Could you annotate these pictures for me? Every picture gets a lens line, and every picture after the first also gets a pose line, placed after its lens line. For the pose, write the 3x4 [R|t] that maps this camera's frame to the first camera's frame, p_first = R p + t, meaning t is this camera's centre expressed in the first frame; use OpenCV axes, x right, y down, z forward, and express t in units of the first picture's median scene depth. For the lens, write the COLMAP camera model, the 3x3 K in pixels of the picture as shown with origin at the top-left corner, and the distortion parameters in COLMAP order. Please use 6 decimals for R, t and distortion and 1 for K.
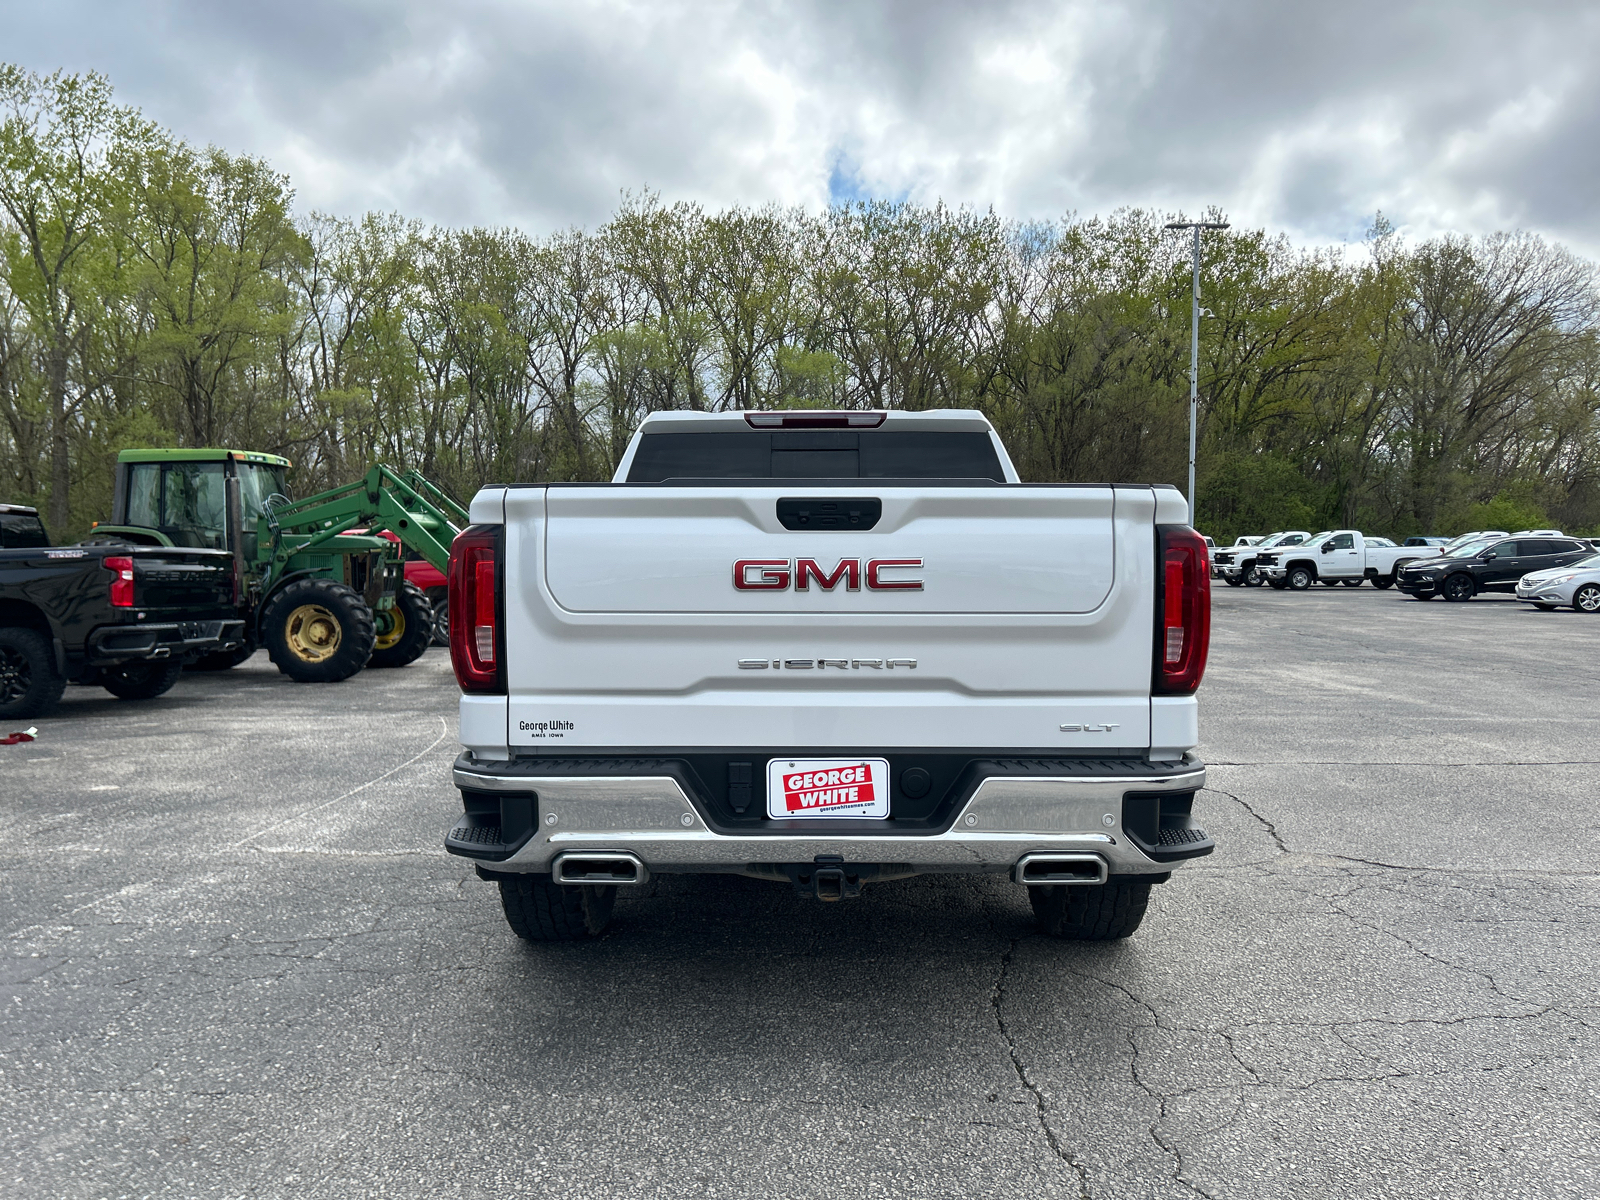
lens RADIAL K [[1210.5, 0, 787.4], [0, 1210.5, 600.4], [0, 0, 1]] dist [0.058035, -0.048761]
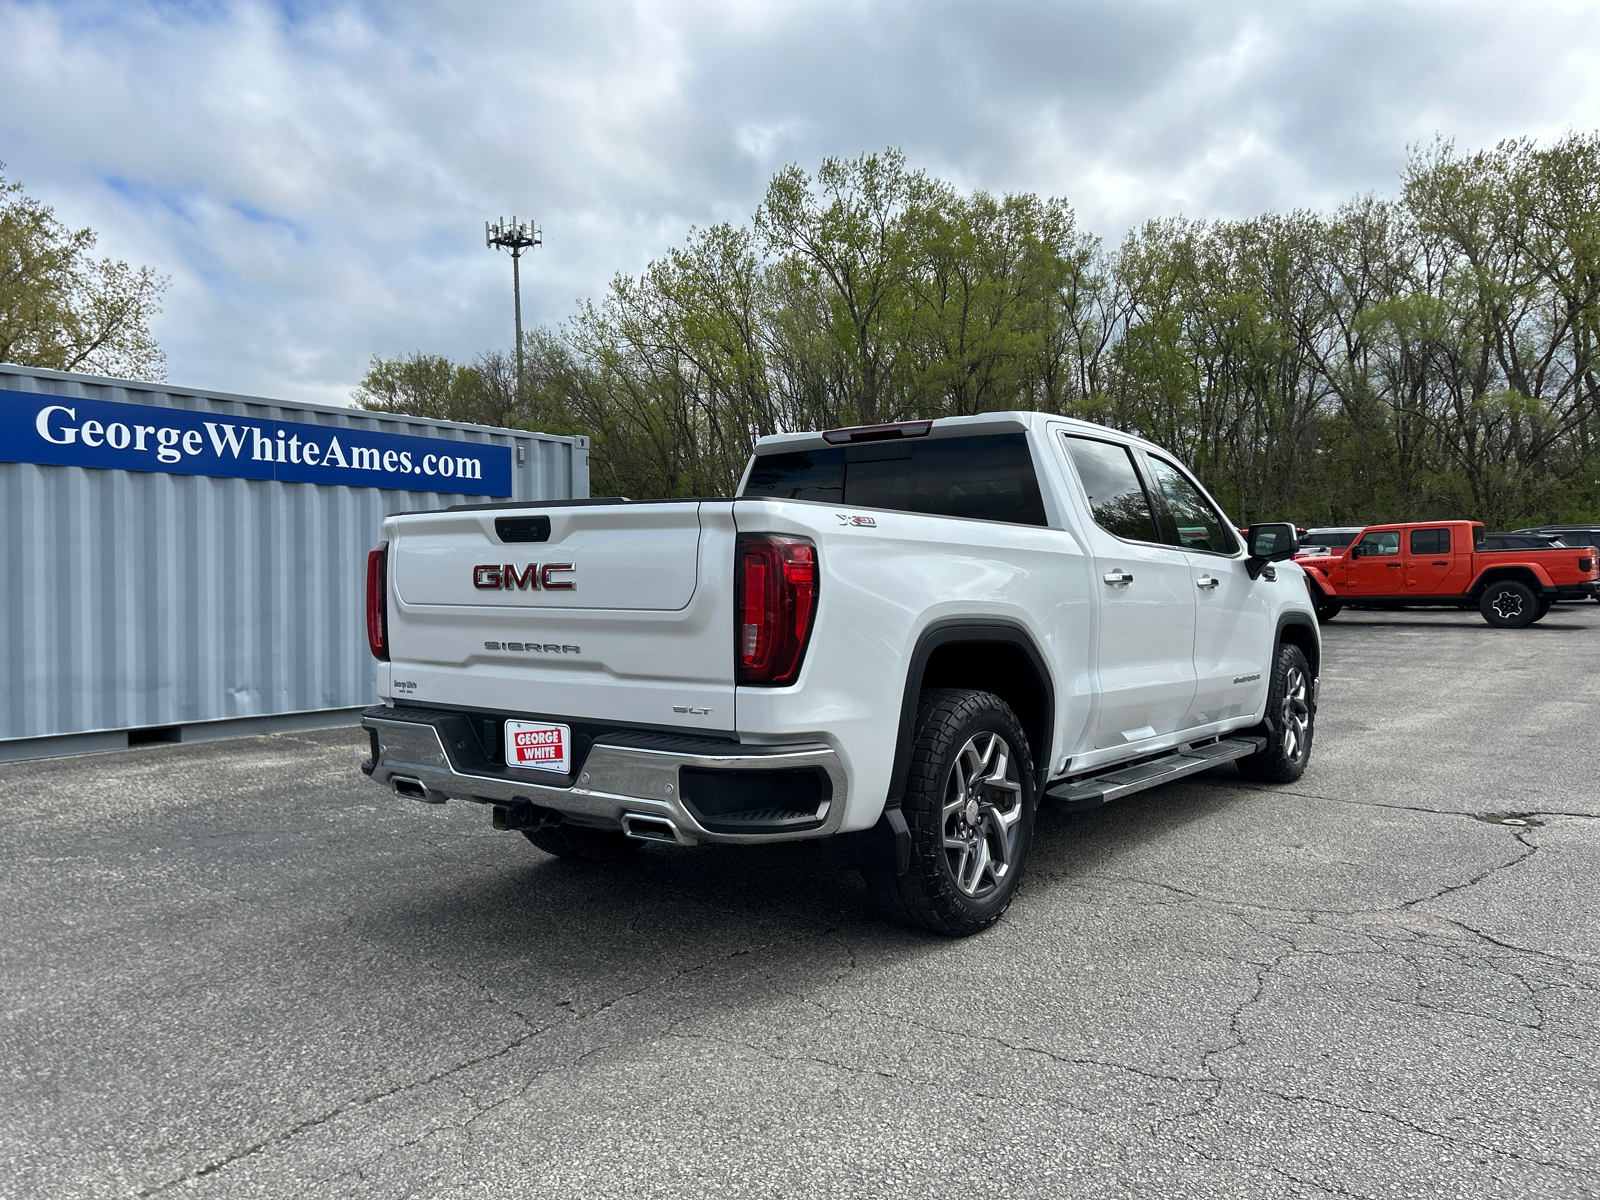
lens RADIAL K [[1210.5, 0, 787.4], [0, 1210.5, 600.4], [0, 0, 1]] dist [0.058035, -0.048761]
pose [[0.794774, 0.011382, -0.606799, 0.231148], [-0.010556, 0.999932, 0.004930, -0.001364], [0.606814, 0.002487, 0.794840, 0.034099]]
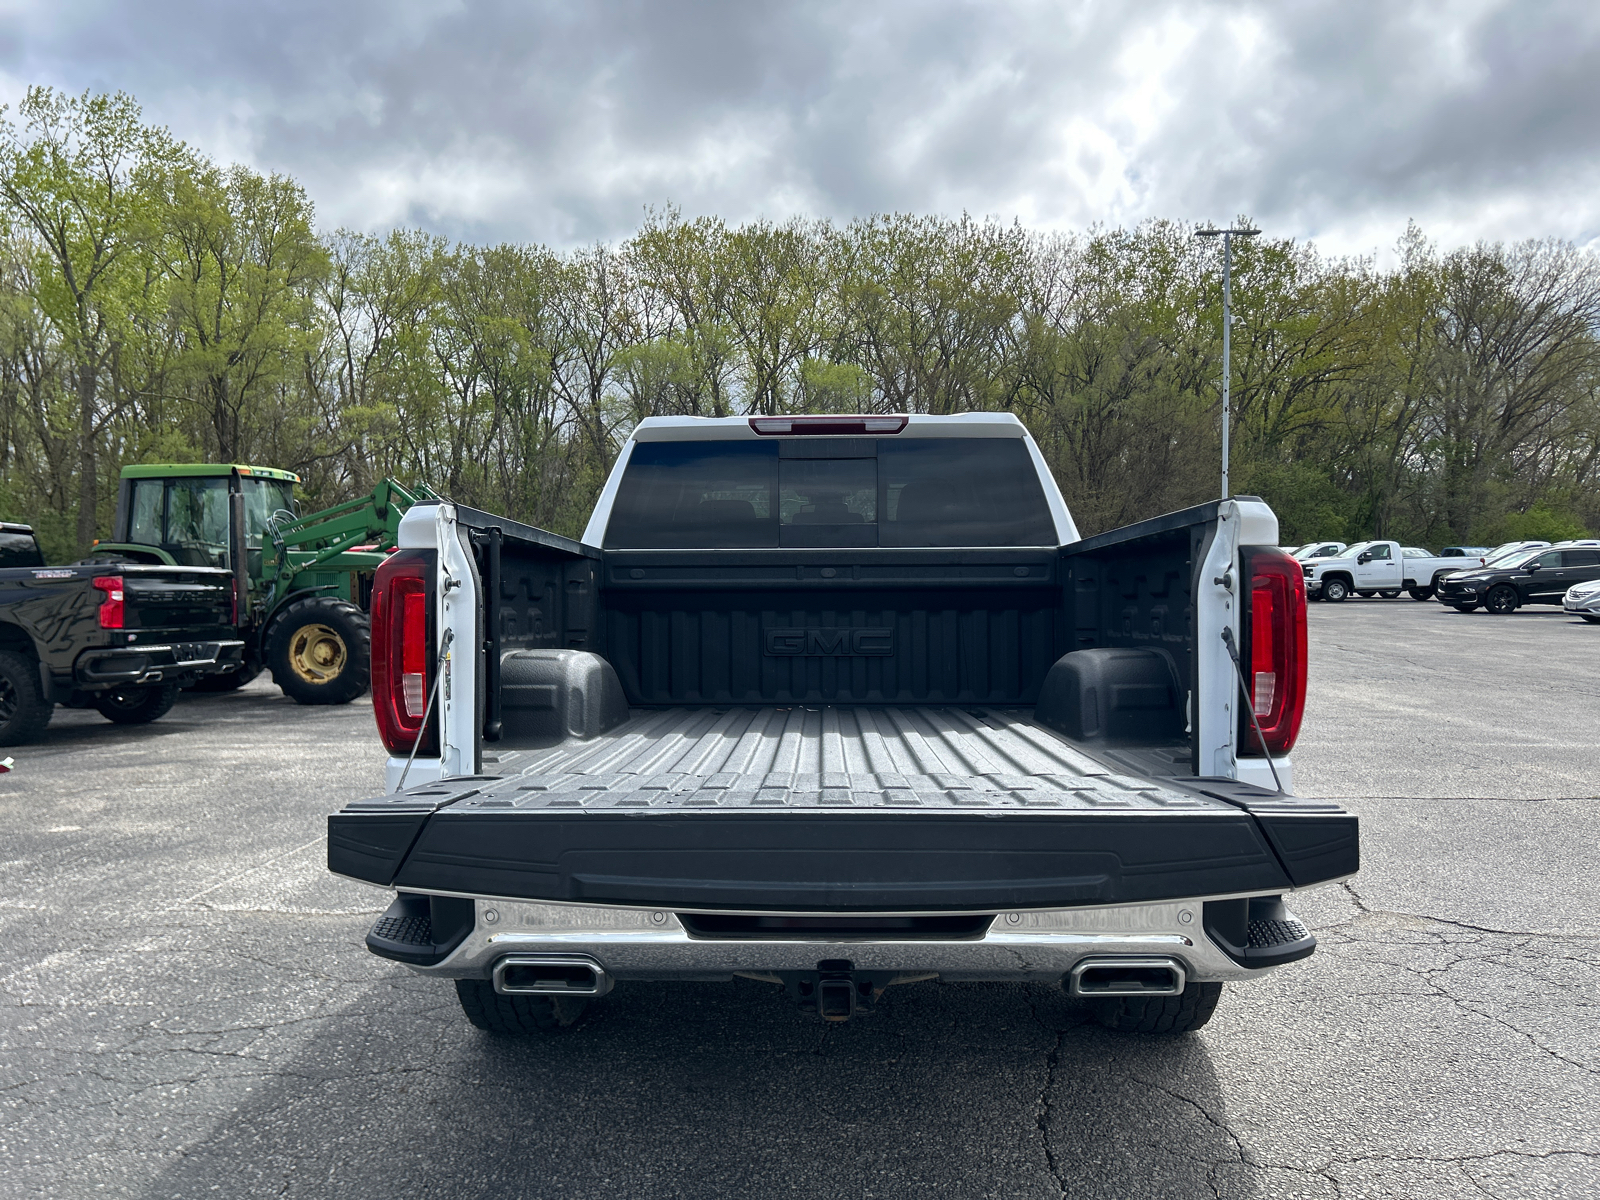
lens RADIAL K [[1210.5, 0, 787.4], [0, 1210.5, 600.4], [0, 0, 1]] dist [0.058035, -0.048761]
pose [[0.999764, -0.003388, -0.021447, 0.004480], [0.003166, 0.999941, -0.010395, -0.004156], [0.021481, 0.010325, 0.999716, 0.042134]]
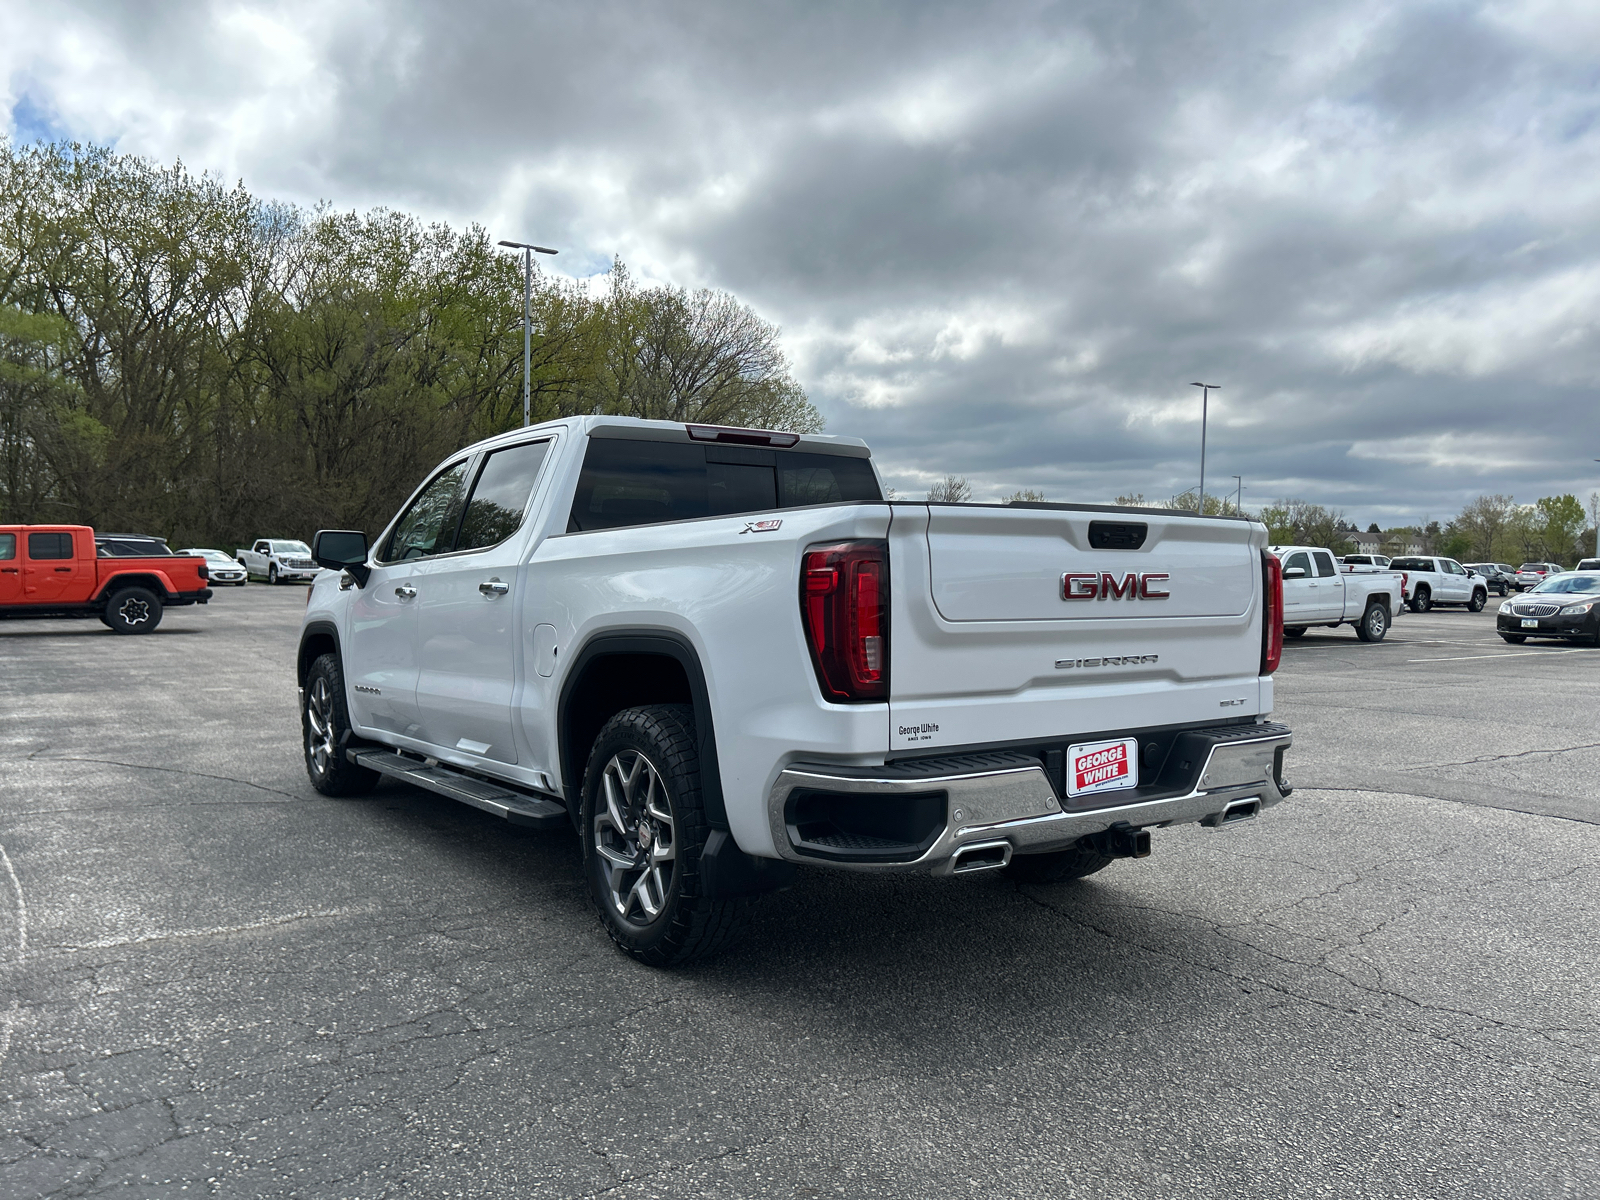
lens RADIAL K [[1210.5, 0, 787.4], [0, 1210.5, 600.4], [0, 0, 1]] dist [0.058035, -0.048761]
pose [[0.823457, -0.007108, 0.567334, -0.204812], [0.009266, 0.999957, -0.000922, -0.002144], [-0.567303, 0.006016, 0.823487, 0.044288]]
